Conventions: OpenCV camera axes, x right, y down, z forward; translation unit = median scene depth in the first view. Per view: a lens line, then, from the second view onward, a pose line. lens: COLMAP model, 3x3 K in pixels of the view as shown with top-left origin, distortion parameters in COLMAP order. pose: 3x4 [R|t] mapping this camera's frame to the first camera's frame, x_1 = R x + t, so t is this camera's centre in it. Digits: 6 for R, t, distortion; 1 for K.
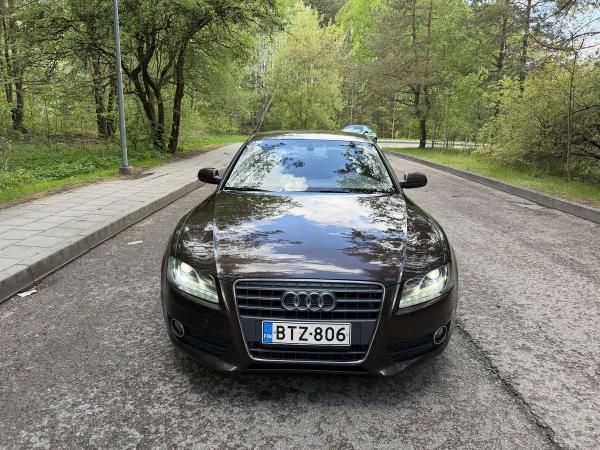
lens RADIAL K [[437.0, 0, 300.0], [0, 437.0, 225.0], [0, 0, 1]] dist [-0.003504, -0.006281]
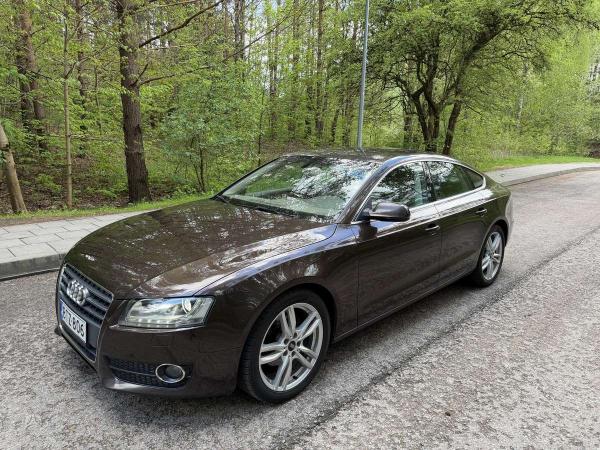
lens RADIAL K [[437.0, 0, 300.0], [0, 437.0, 225.0], [0, 0, 1]] dist [-0.003504, -0.006281]
pose [[0.705443, 0.133958, -0.695992, 0.191901], [-0.165654, 0.985942, 0.021861, -0.018671], [0.689136, 0.099872, 0.717717, 0.092085]]
